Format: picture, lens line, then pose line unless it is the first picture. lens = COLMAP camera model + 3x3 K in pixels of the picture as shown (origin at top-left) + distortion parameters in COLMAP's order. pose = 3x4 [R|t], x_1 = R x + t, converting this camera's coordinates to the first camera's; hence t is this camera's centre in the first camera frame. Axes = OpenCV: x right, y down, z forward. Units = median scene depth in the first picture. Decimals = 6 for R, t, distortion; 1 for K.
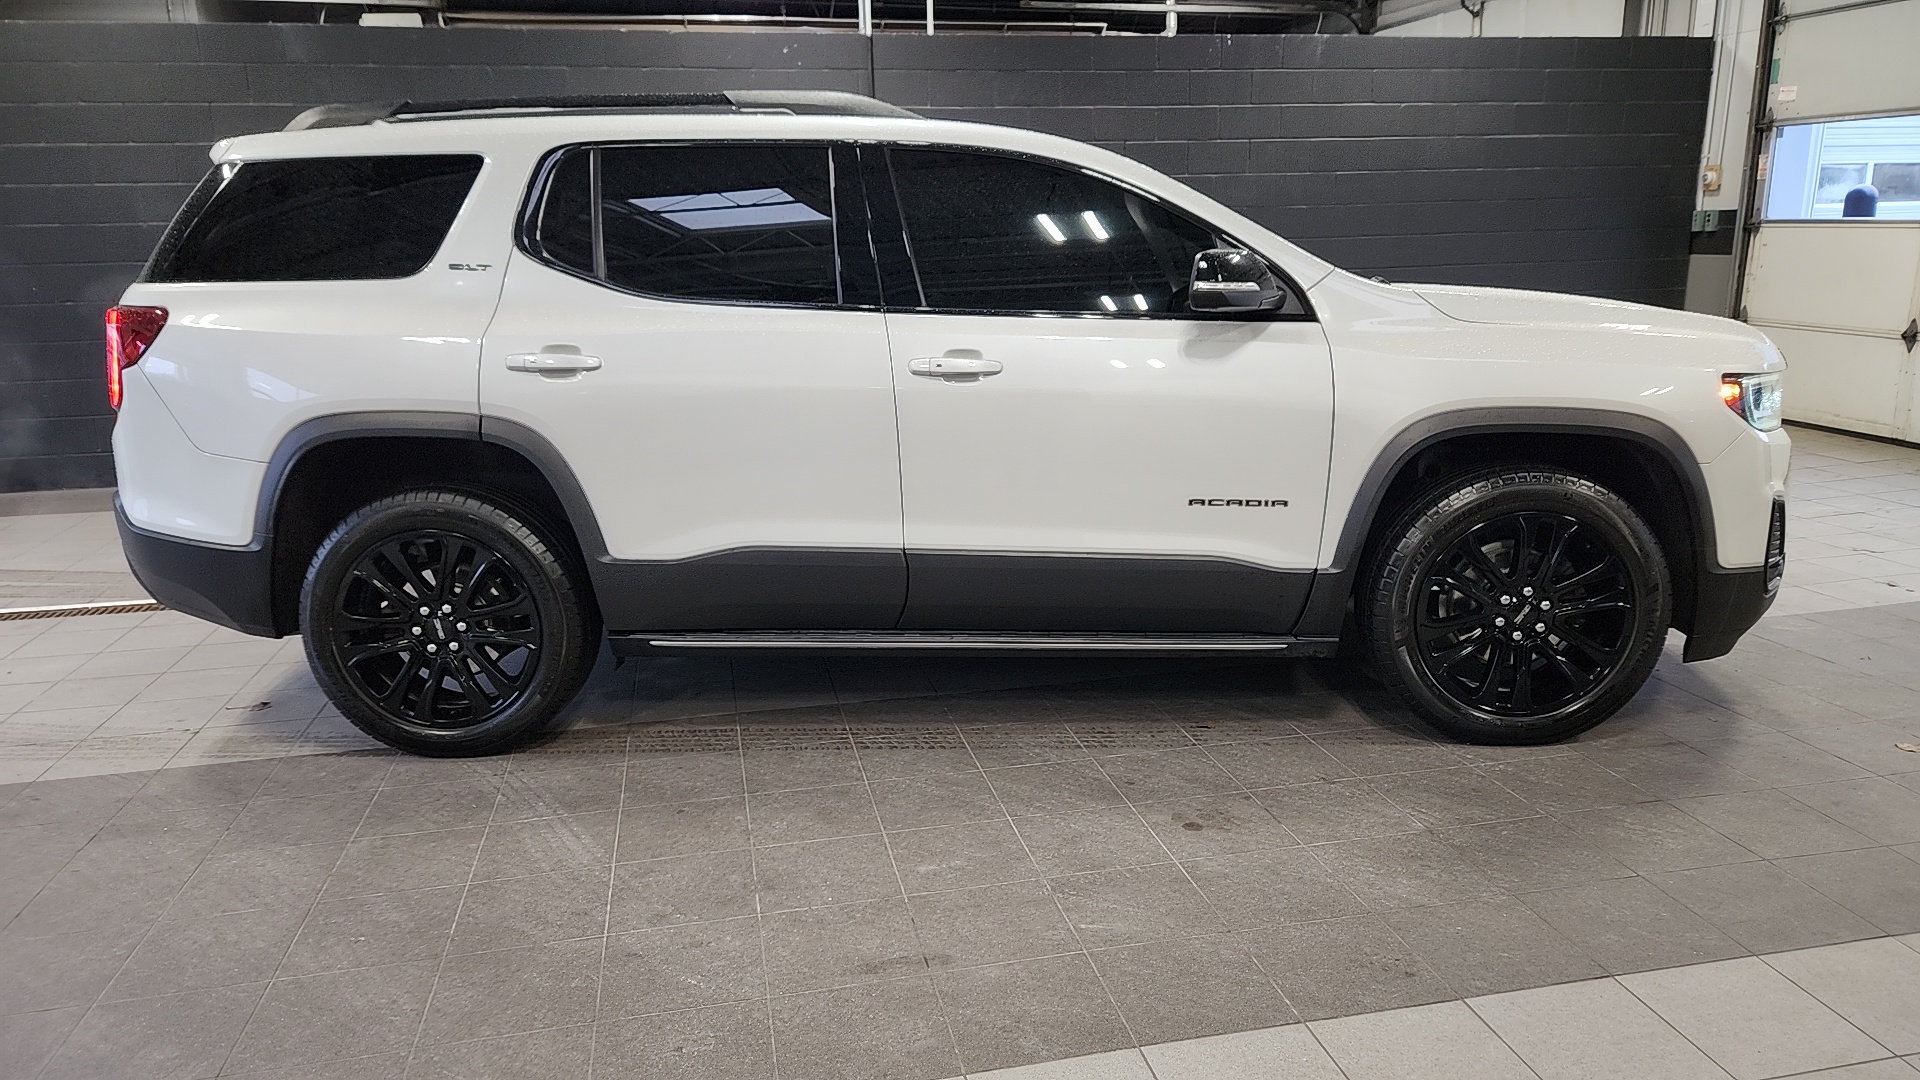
lens RADIAL K [[1324.8, 0, 936.9], [0, 1324.8, 557.2], [0, 0, 1]] dist [0.067091, -0.084947]
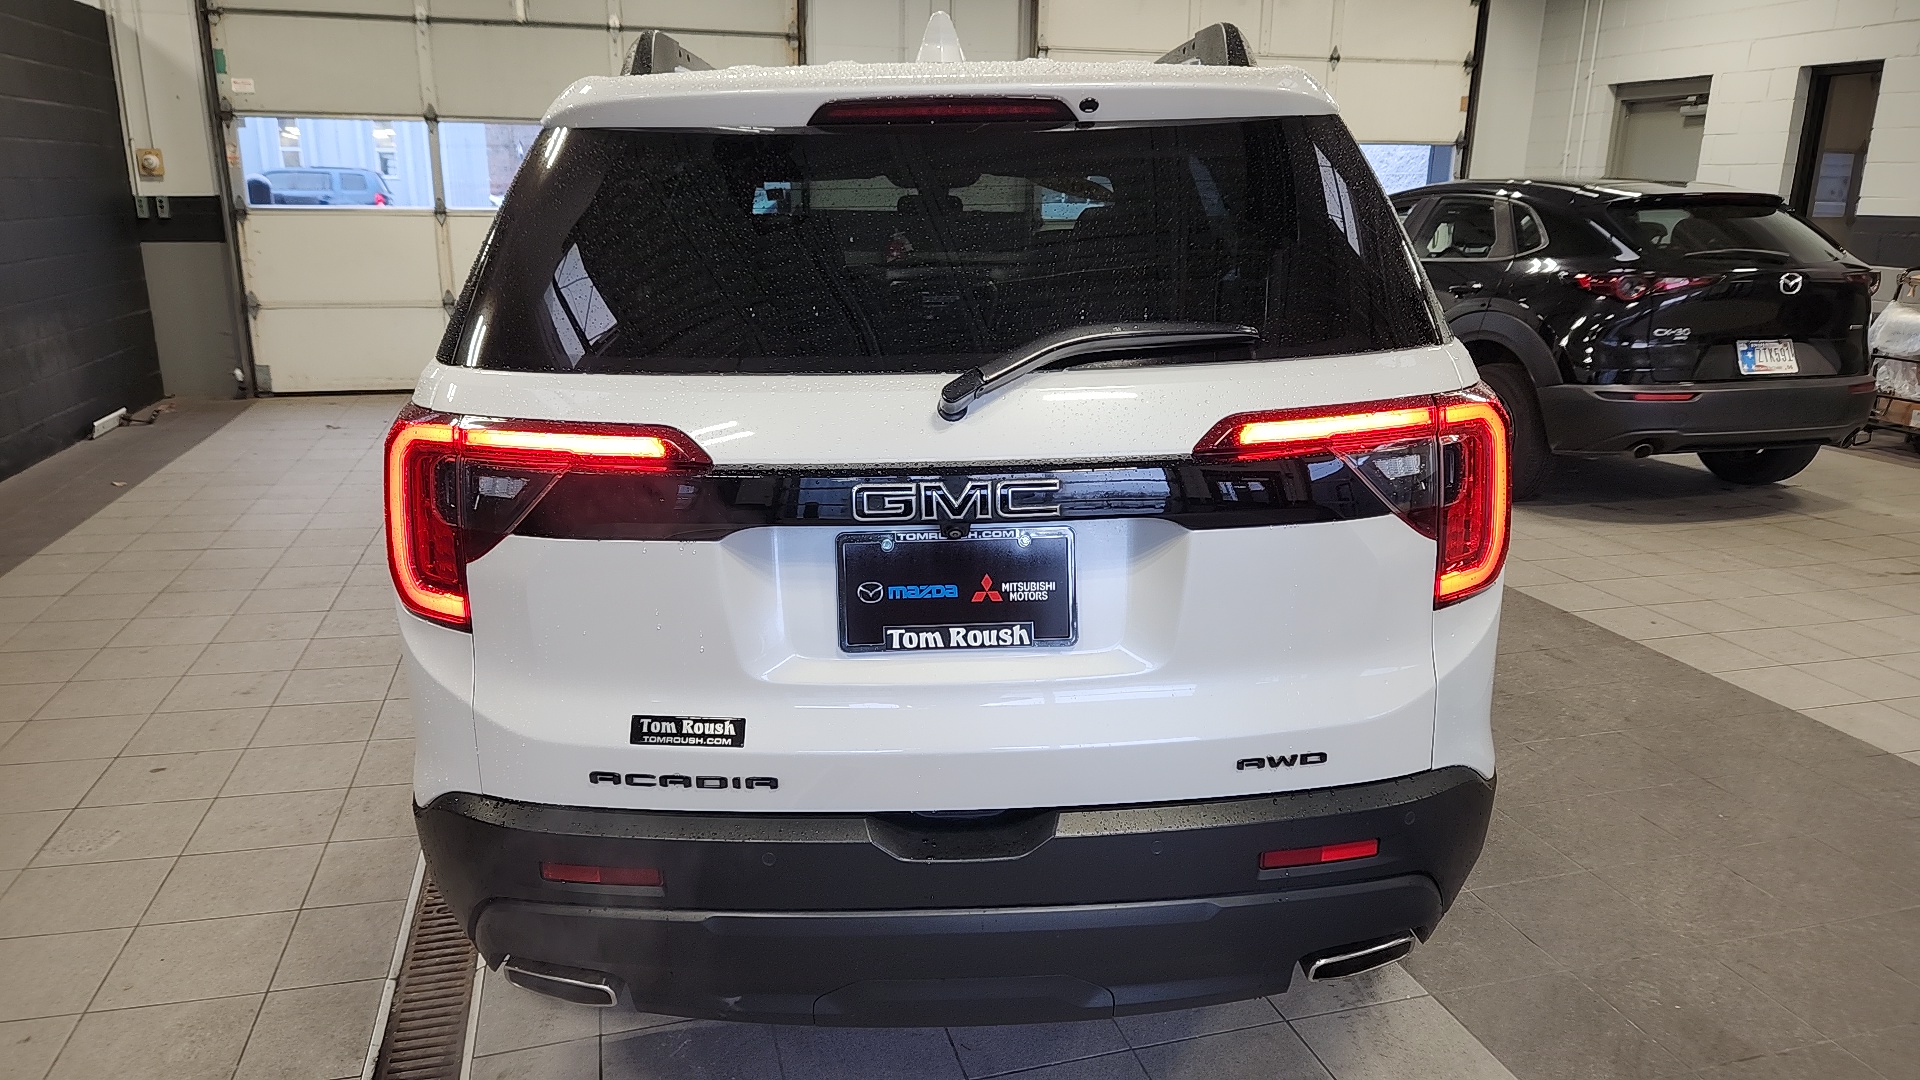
lens RADIAL K [[1347.7, 0, 941.4], [0, 1347.7, 557.0], [0, 0, 1]] dist [0.072224, -0.094337]
pose [[-0.089163, -0.241749, 0.966234, -0.530803], [0.235567, 0.937457, 0.256287, -0.144487], [-0.967759, 0.250464, -0.026639, 0.588847]]
